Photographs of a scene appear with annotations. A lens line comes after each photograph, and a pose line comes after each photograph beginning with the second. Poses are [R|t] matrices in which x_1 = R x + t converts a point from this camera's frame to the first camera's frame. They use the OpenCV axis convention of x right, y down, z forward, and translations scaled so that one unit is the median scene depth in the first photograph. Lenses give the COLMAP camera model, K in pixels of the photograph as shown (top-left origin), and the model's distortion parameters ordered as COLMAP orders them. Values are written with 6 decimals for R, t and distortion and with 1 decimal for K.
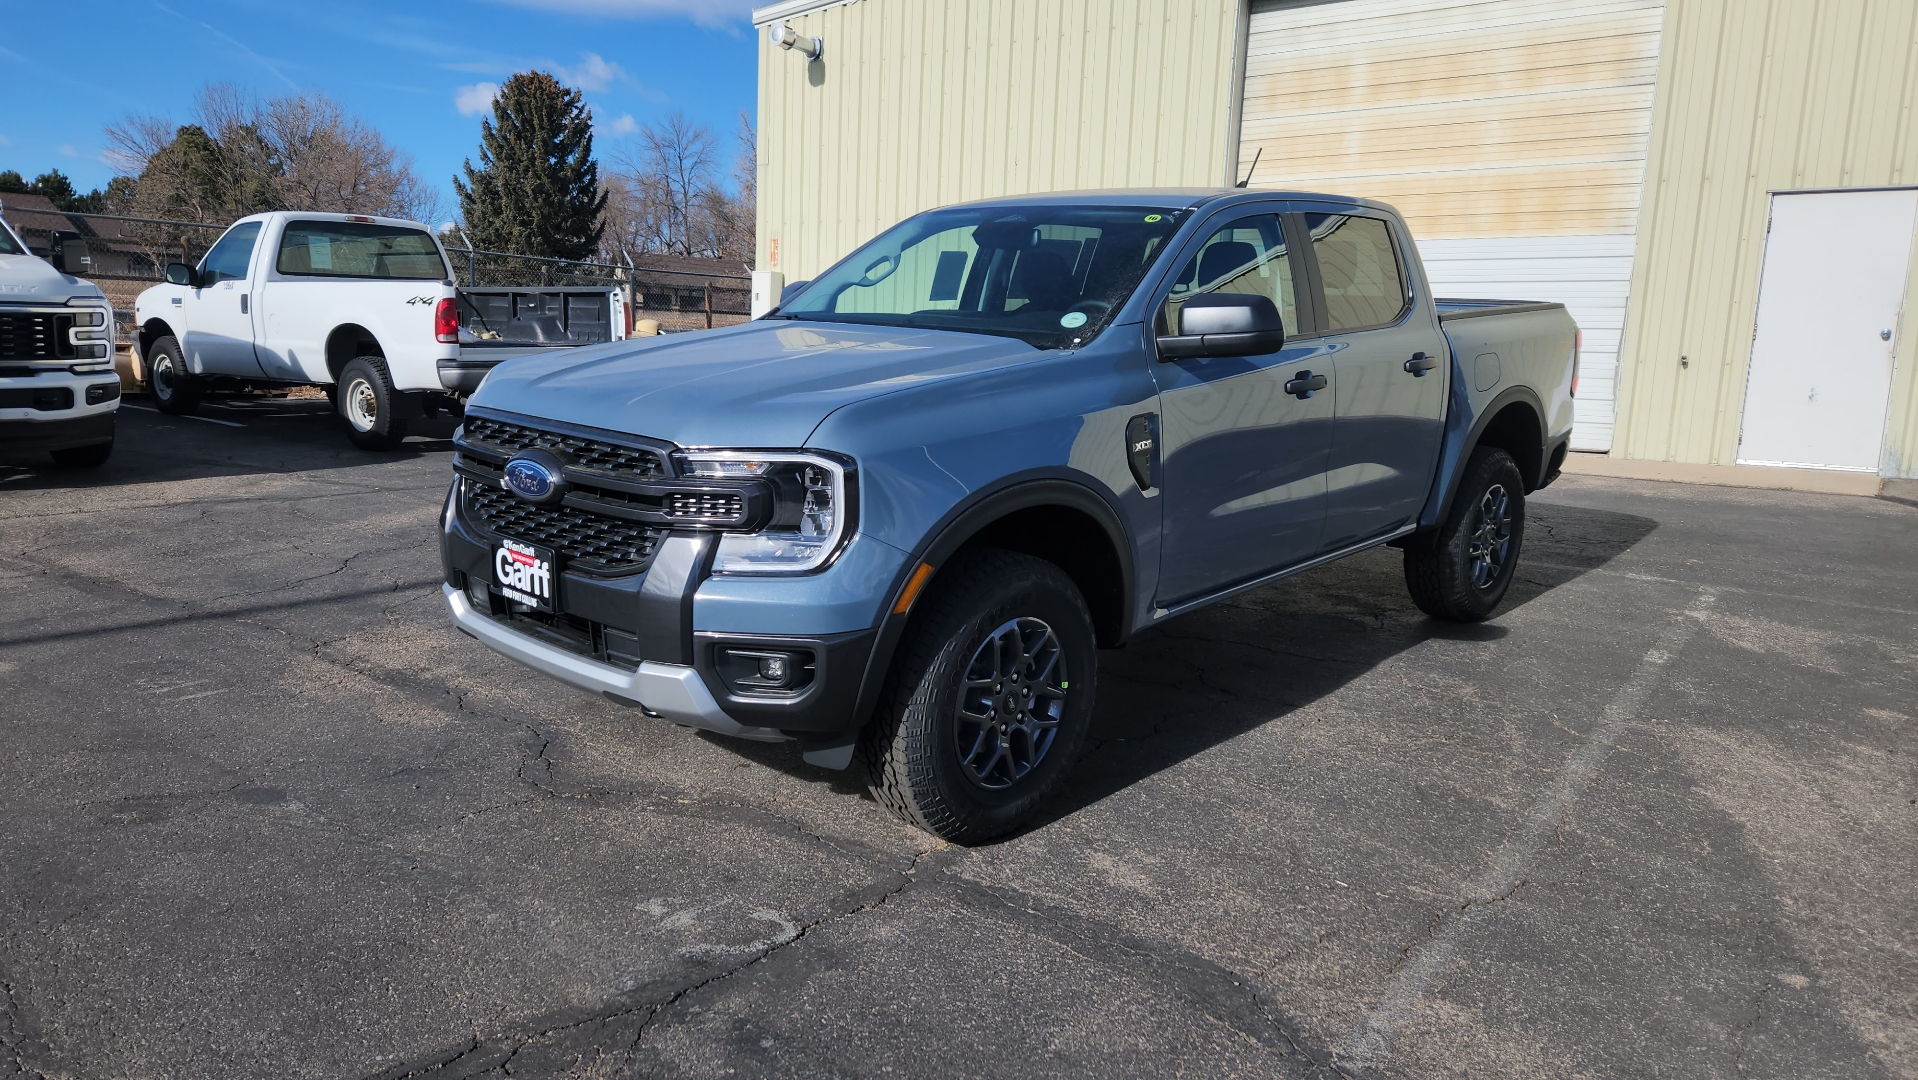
lens RADIAL K [[1271.7, 0, 929.1], [0, 1271.7, 537.6], [0, 0, 1]] dist [0.078156, -0.065202]
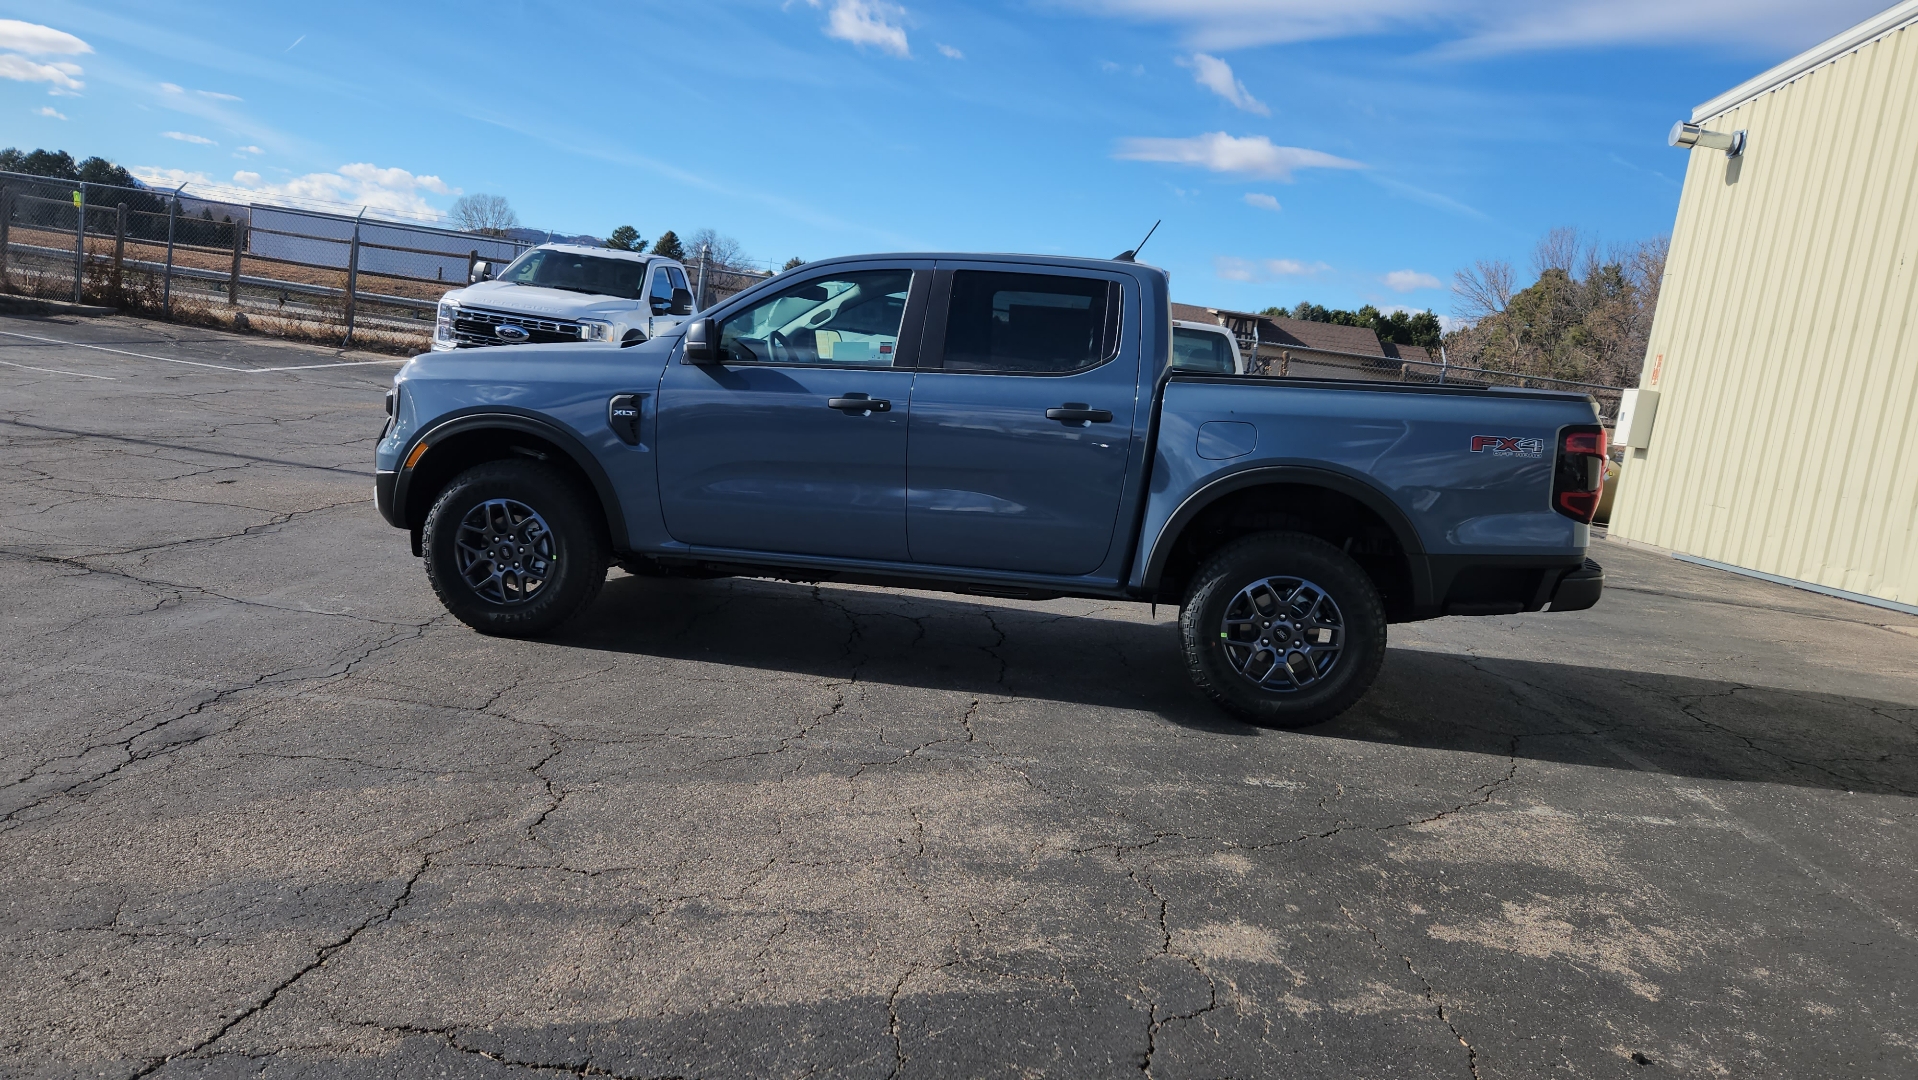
lens RADIAL K [[1267.2, 0, 937.2], [0, 1267.2, 541.0], [0, 0, 1]] dist [0.067476, -0.055390]
pose [[0.562310, 0.150017, -0.813205, 1.339938], [-0.230410, 0.972885, 0.020152, -0.034730], [0.794178, 0.176039, 0.581629, 0.382601]]
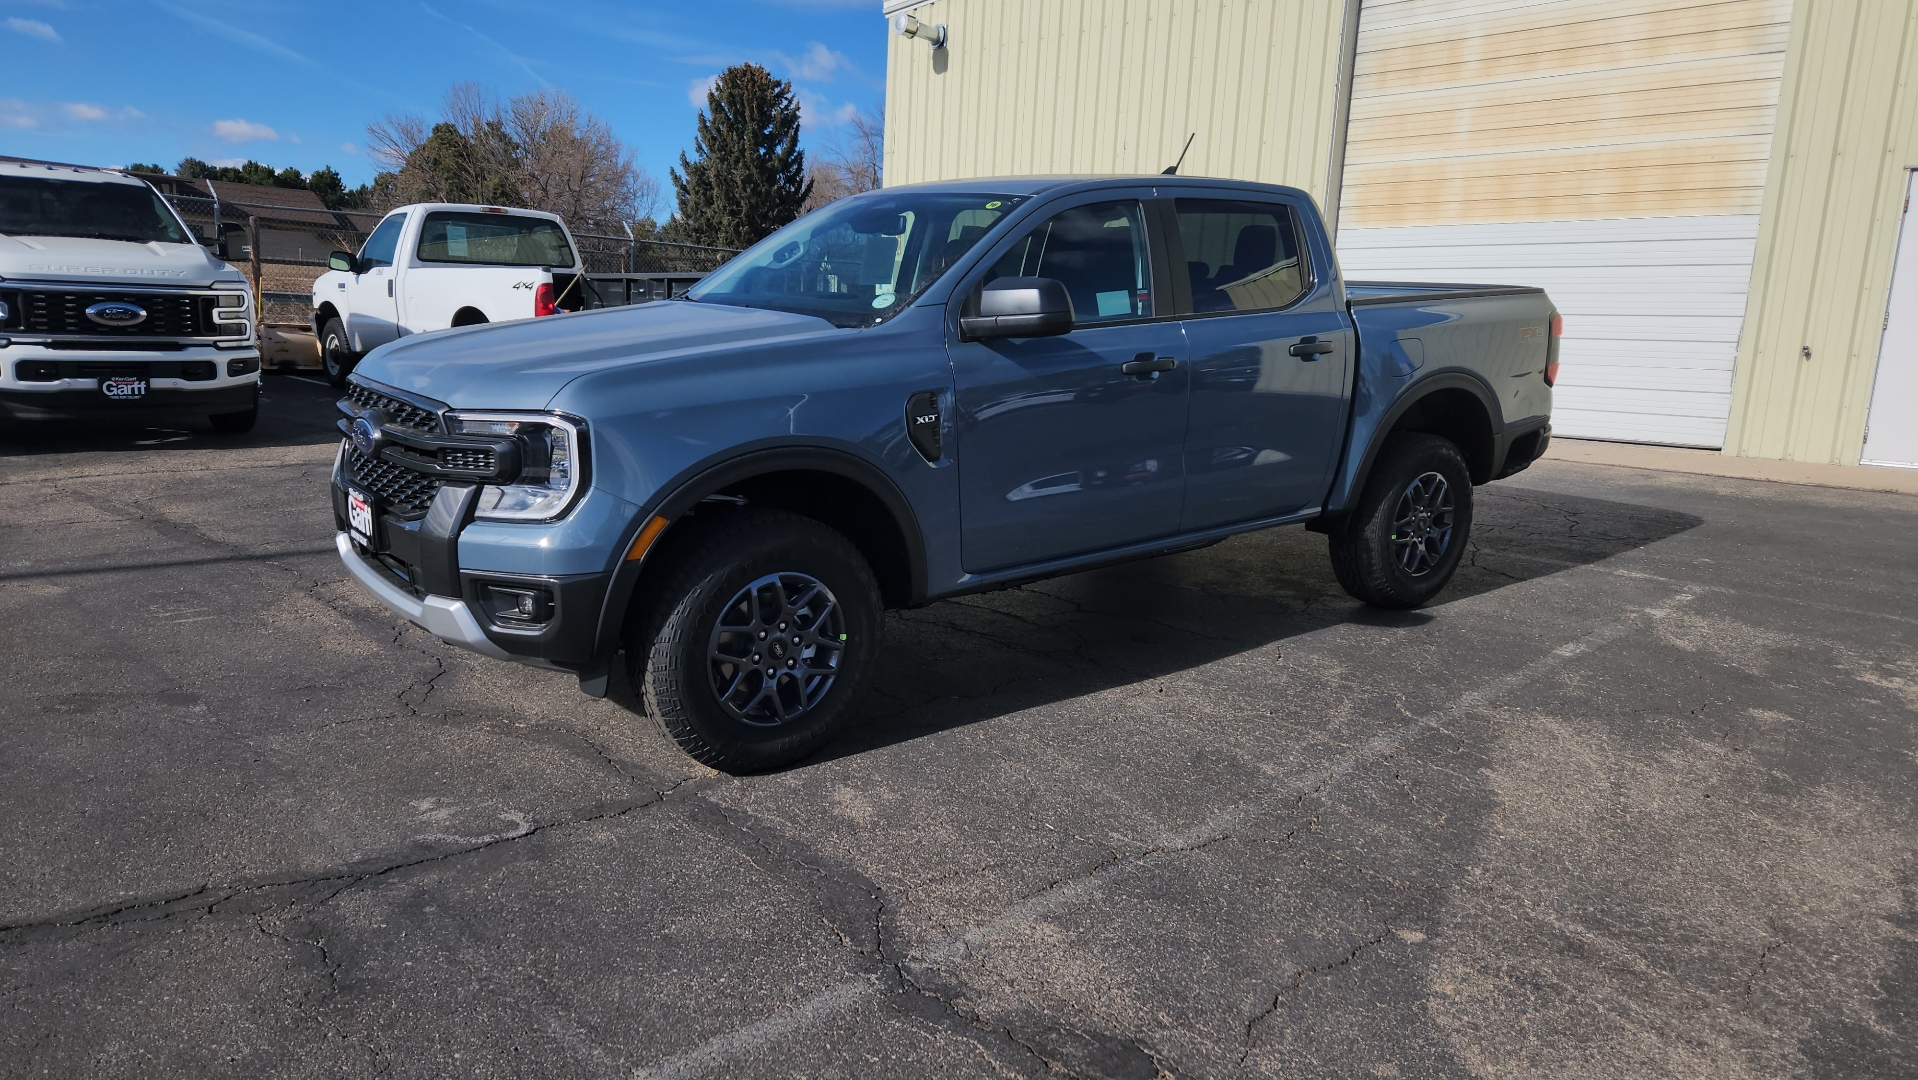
lens RADIAL K [[1273.4, 0, 927.7], [0, 1273.4, 558.3], [0, 0, 1]] dist [0.071235, -0.057931]
pose [[0.986780, 0.035171, -0.158204, 0.286884], [-0.031143, 0.999126, 0.027871, 0.012777], [0.159046, -0.022575, 0.987013, -0.053228]]
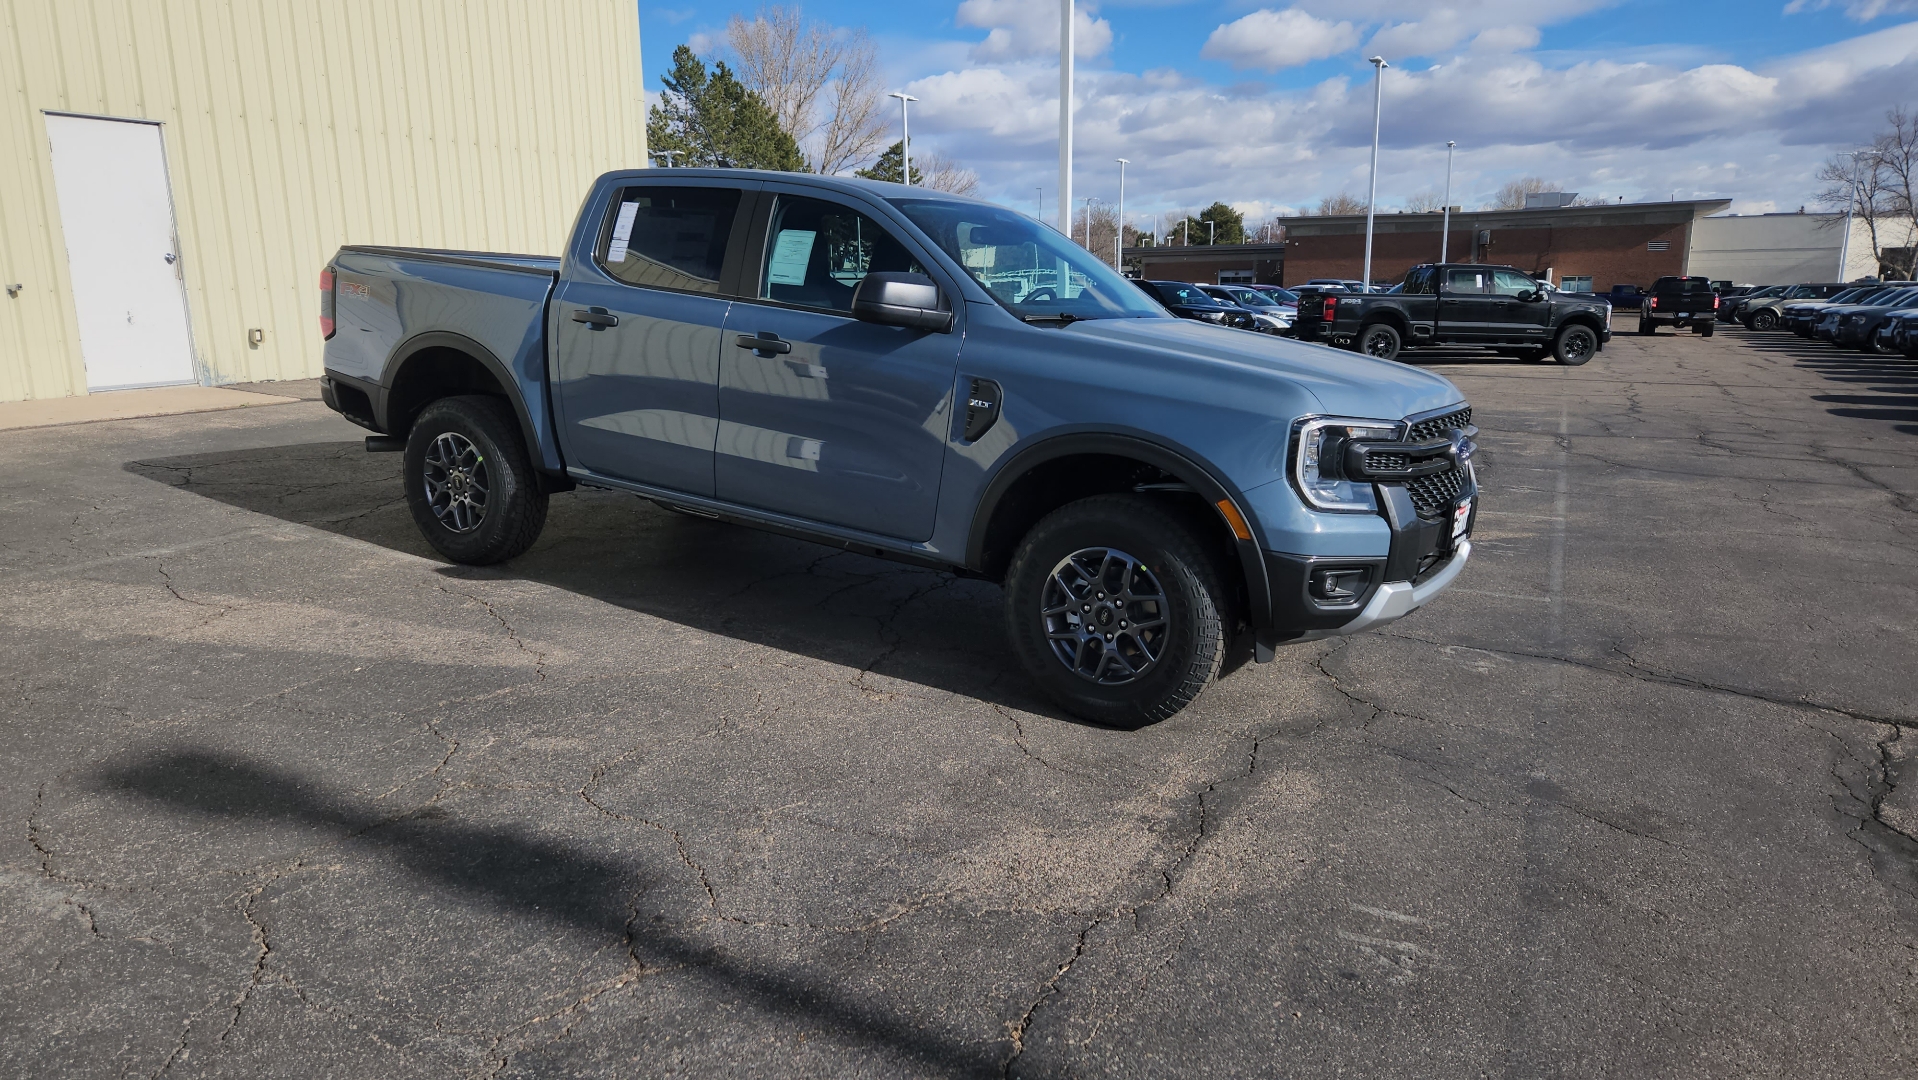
lens RADIAL K [[1290.8, 0, 926.8], [0, 1290.8, 541.4], [0, 0, 1]] dist [0.072352, -0.059221]
pose [[-0.186686, -0.233860, 0.954179, -1.173924], [0.139241, 0.955151, 0.261341, -0.298961], [-0.972502, 0.181650, -0.145750, 1.343627]]
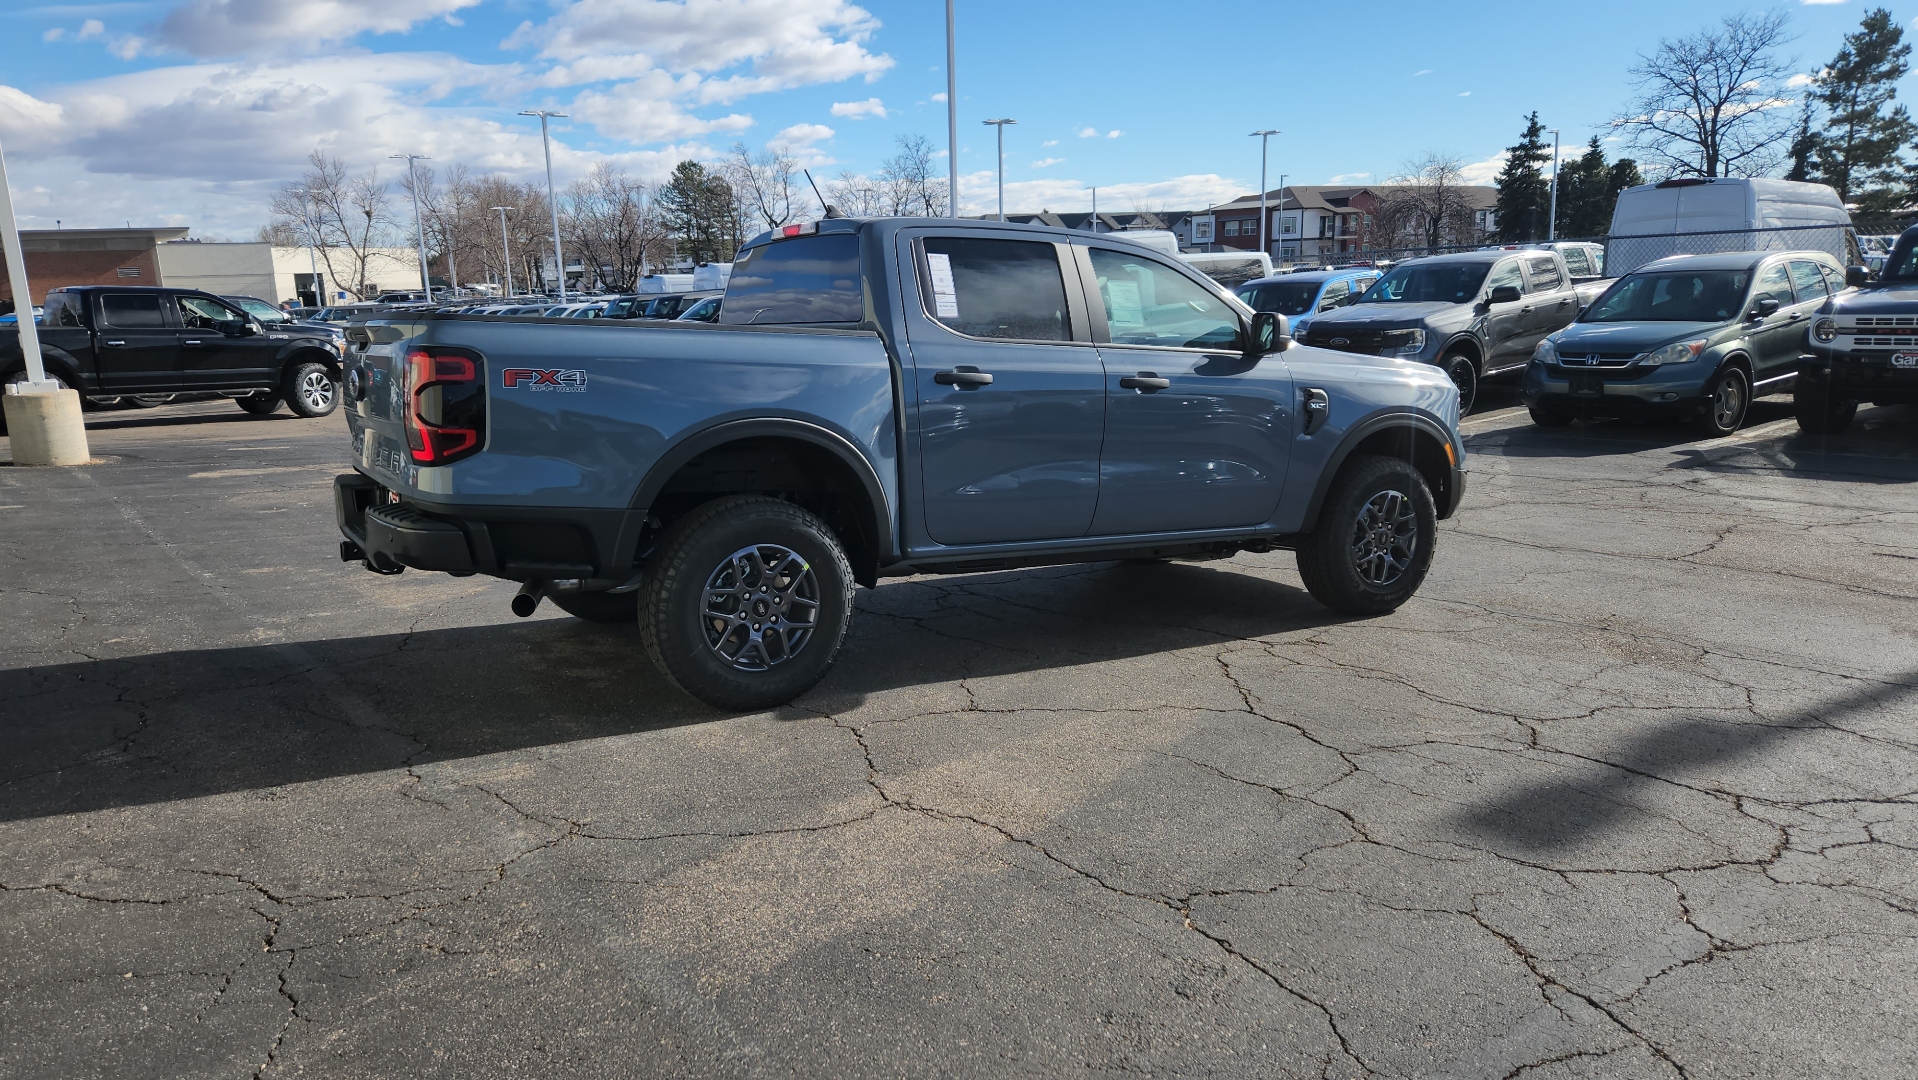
lens RADIAL K [[1285.2, 0, 926.8], [0, 1285.2, 525.7], [0, 0, 1]] dist [0.066764, -0.052620]
pose [[-0.963608, -0.061981, 0.260034, -0.139640], [0.030541, 0.940852, 0.337438, -0.488042], [-0.265568, 0.333100, -0.904720, 2.536596]]
